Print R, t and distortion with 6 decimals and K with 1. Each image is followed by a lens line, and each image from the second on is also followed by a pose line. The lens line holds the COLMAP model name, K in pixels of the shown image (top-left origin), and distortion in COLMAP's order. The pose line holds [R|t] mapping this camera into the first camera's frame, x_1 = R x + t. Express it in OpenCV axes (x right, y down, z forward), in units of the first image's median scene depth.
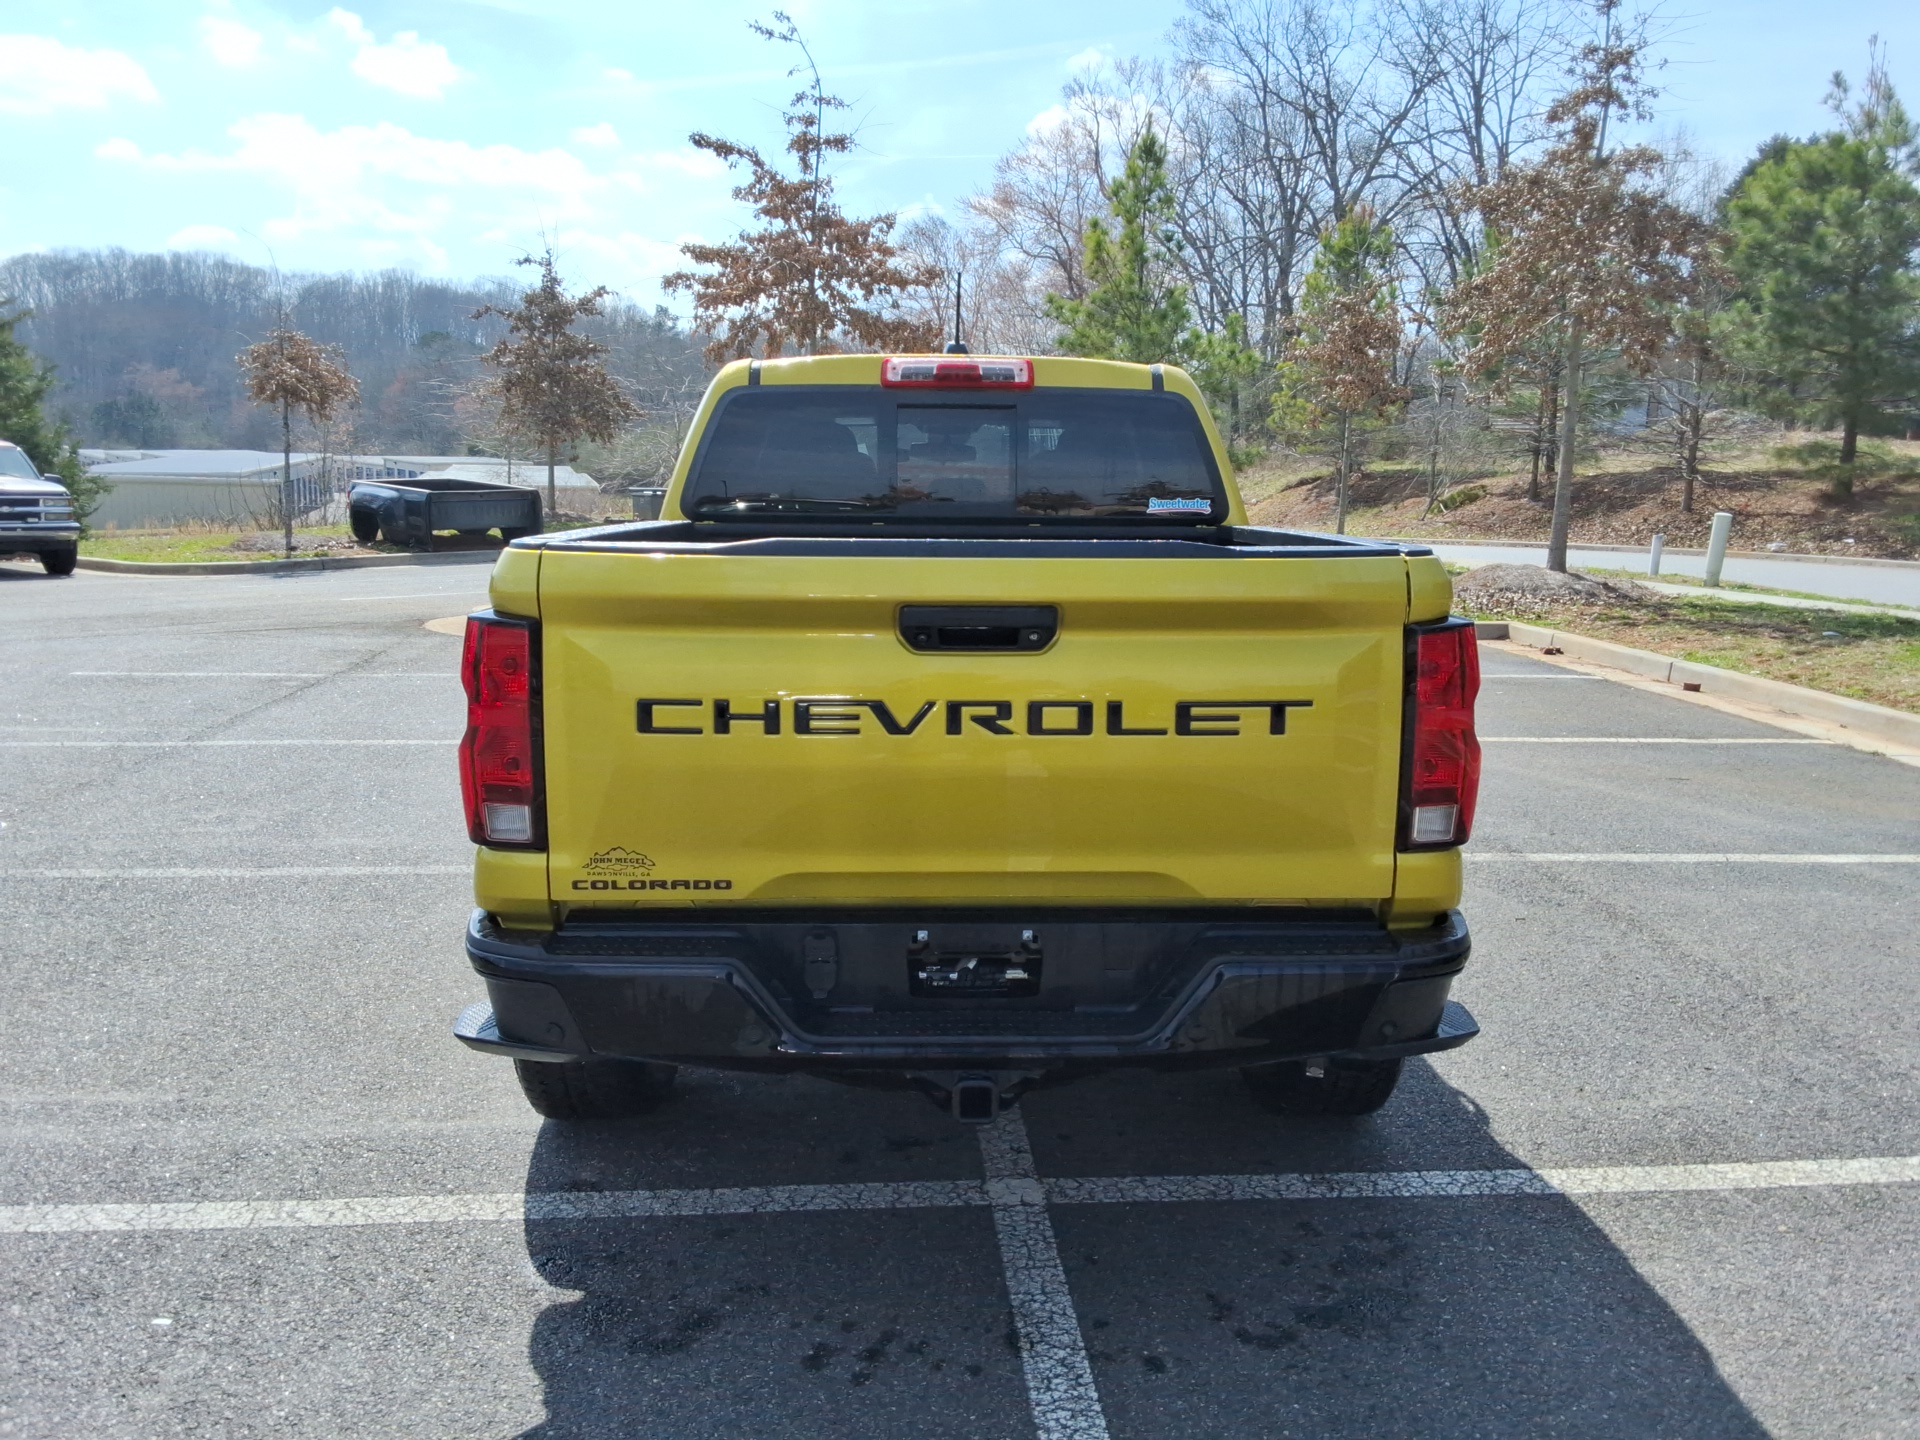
lens RADIAL K [[1540.2, 0, 968.9], [0, 1540.2, 698.1], [0, 0, 1]] dist [0.112936, -0.165735]
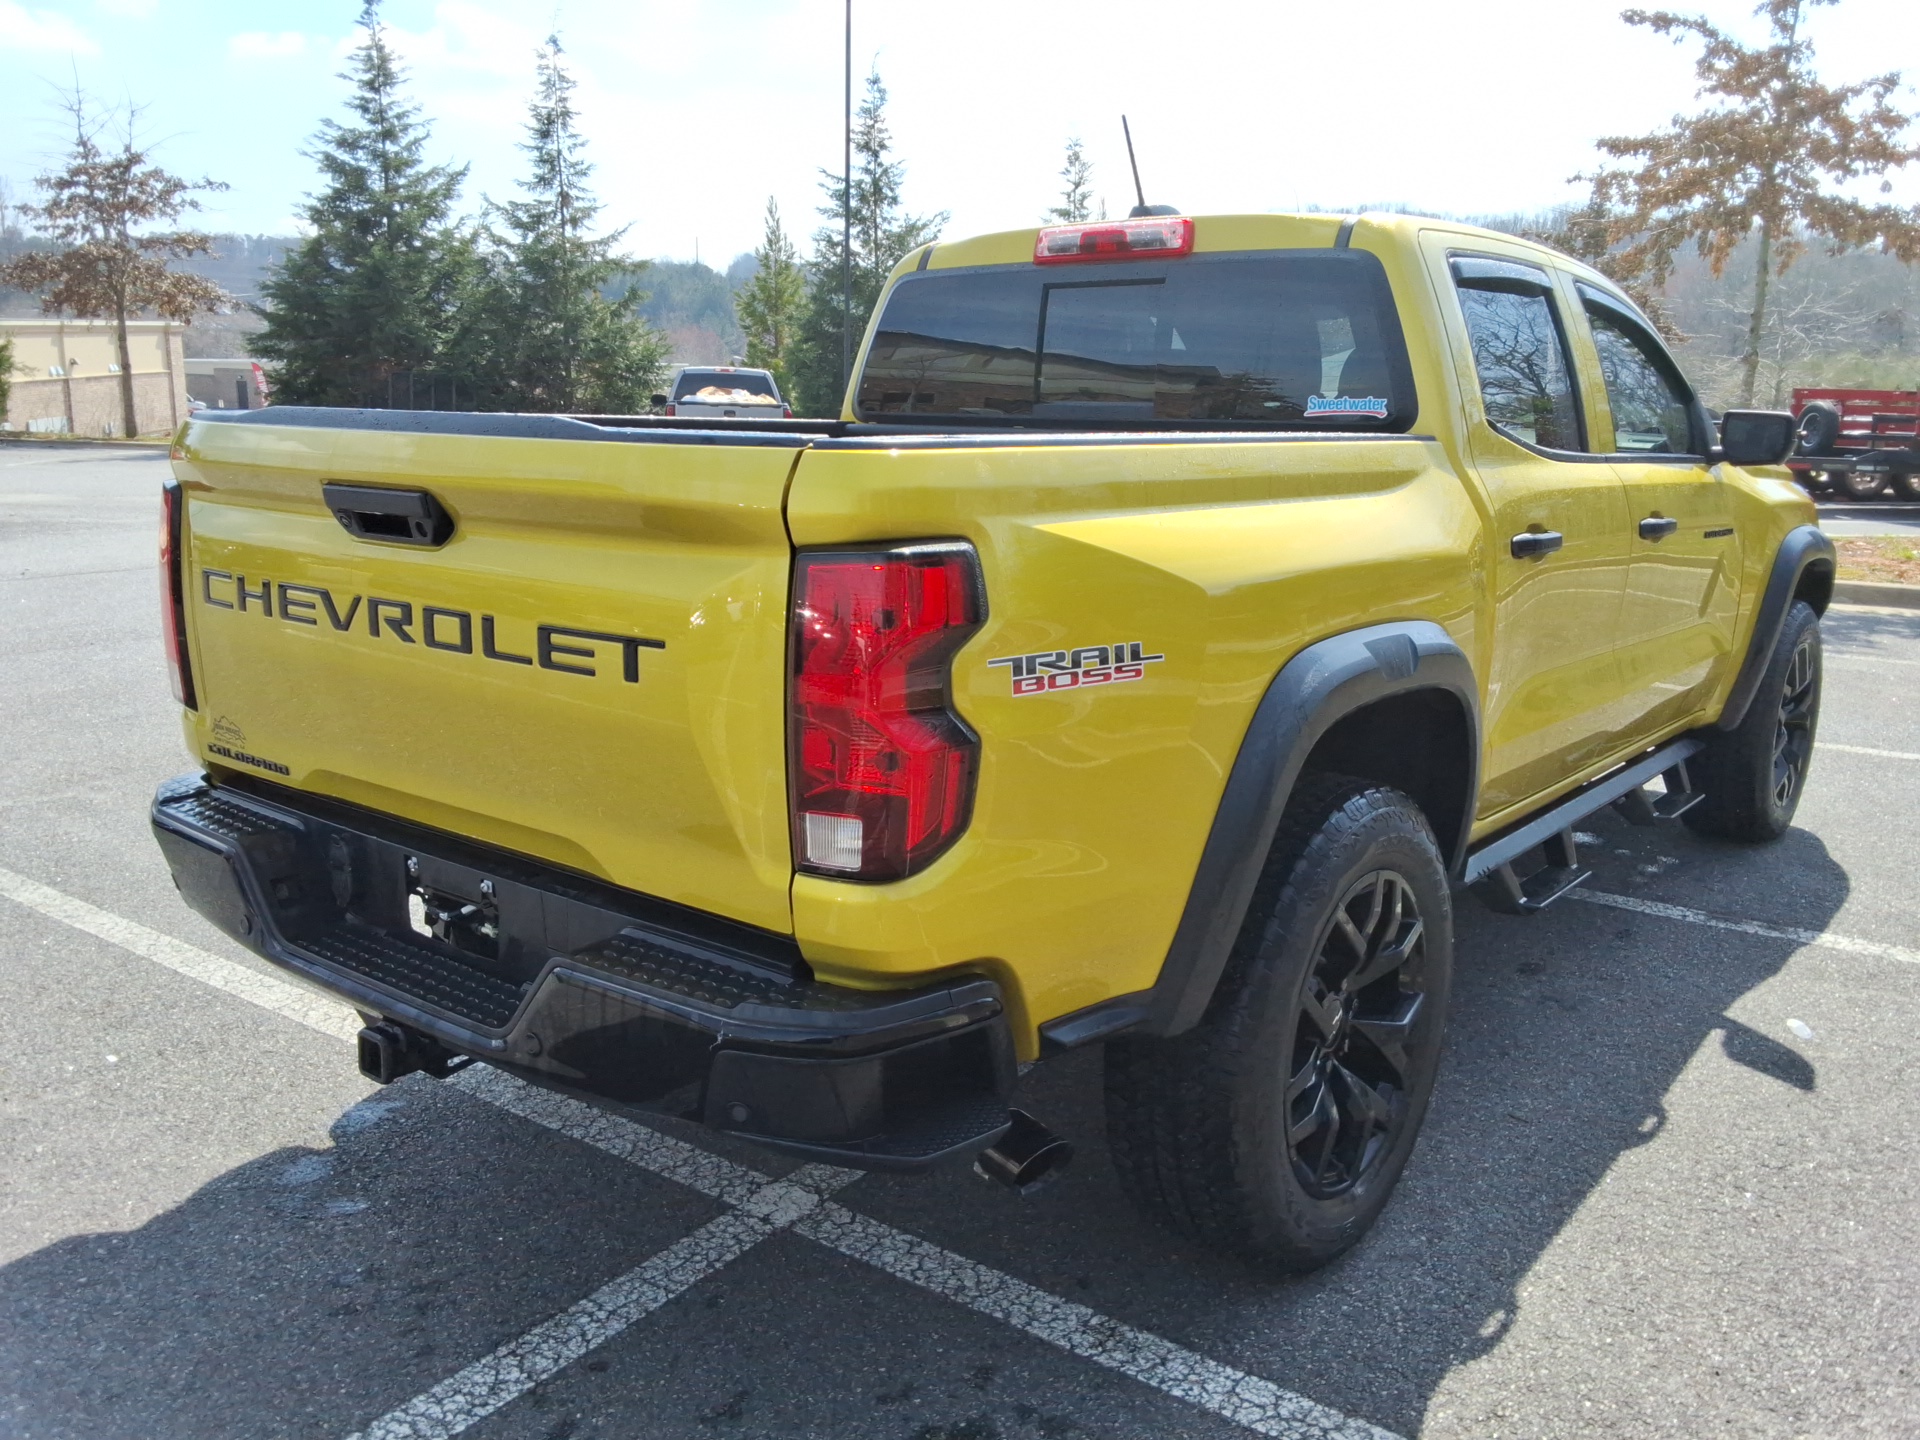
lens RADIAL K [[1535.9, 0, 970.2], [0, 1535.9, 697.0], [0, 0, 1]] dist [0.094533, -0.142894]
pose [[0.766553, 0.124507, -0.629995, 0.602036], [-0.100165, 0.992199, 0.074214, -0.030808], [0.634321, 0.006215, 0.773045, 0.402617]]
